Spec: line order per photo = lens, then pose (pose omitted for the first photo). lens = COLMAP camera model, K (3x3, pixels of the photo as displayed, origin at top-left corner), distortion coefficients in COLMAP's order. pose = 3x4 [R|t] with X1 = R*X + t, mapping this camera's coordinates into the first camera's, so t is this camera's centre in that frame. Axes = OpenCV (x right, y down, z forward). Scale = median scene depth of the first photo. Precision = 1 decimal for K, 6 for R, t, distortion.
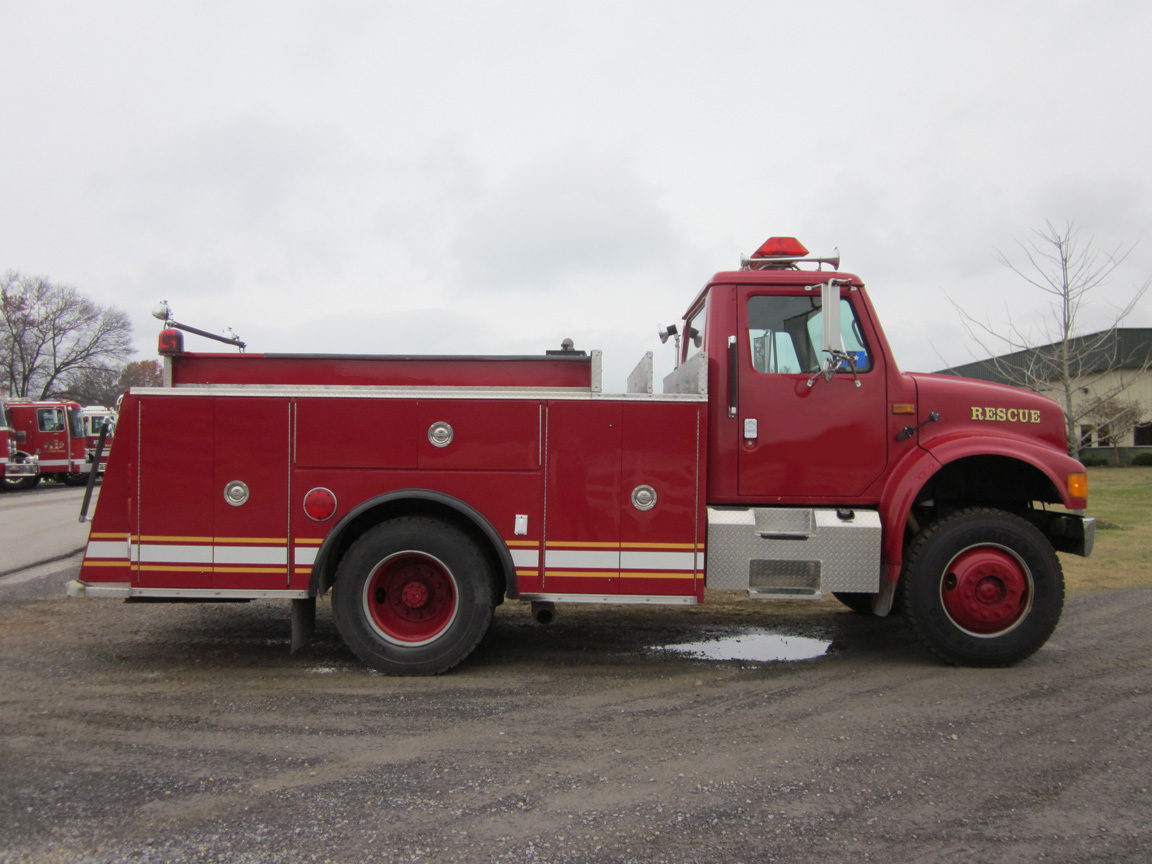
lens RADIAL K [[1079.5, 0, 617.4], [0, 1079.5, 435.4], [0, 0, 1]] dist [-0.031630, 0.002573]
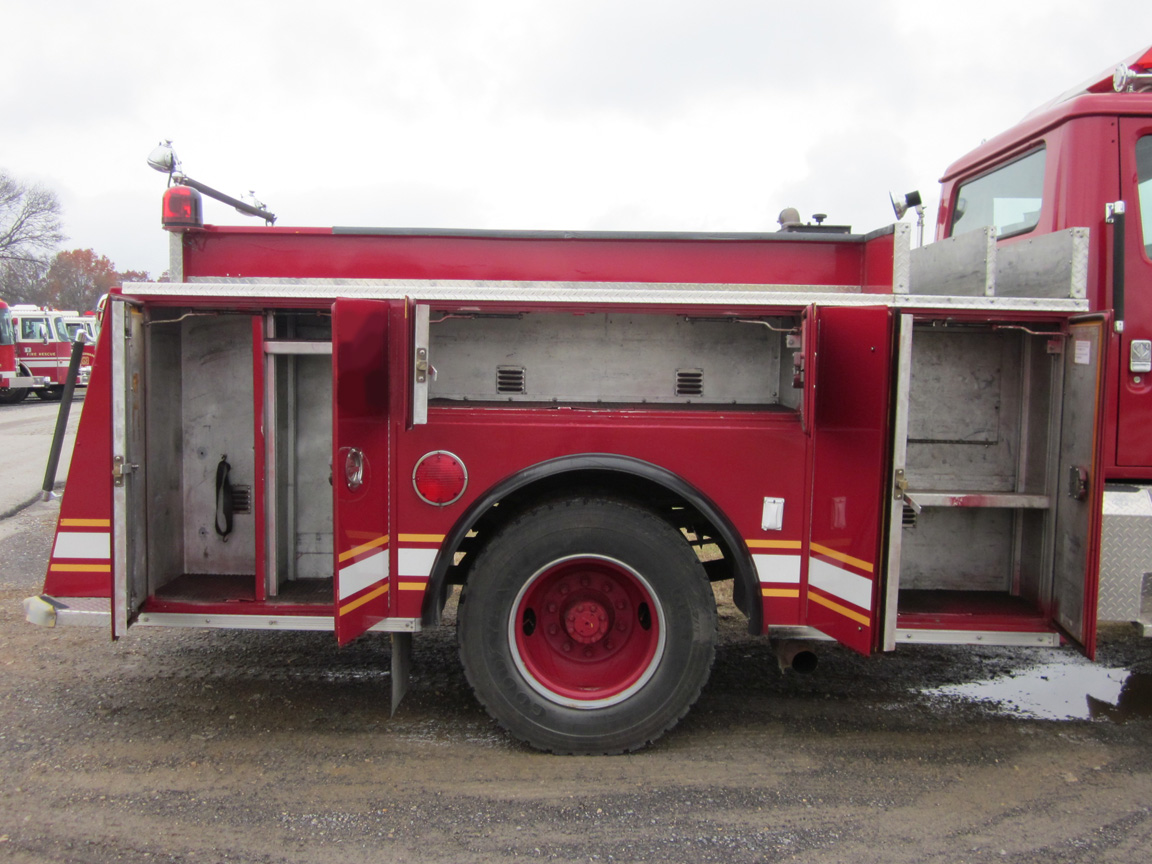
lens RADIAL K [[1214.1, 0, 576.0], [0, 1214.1, 432.0], [0, 0, 1]] dist [-0.015549, -0.026240]
pose [[0.999784, 0.007080, -0.019554, -0.178995], [-0.005553, 0.997009, 0.077088, -0.014303], [0.020041, -0.076963, 0.996833, 0.310283]]
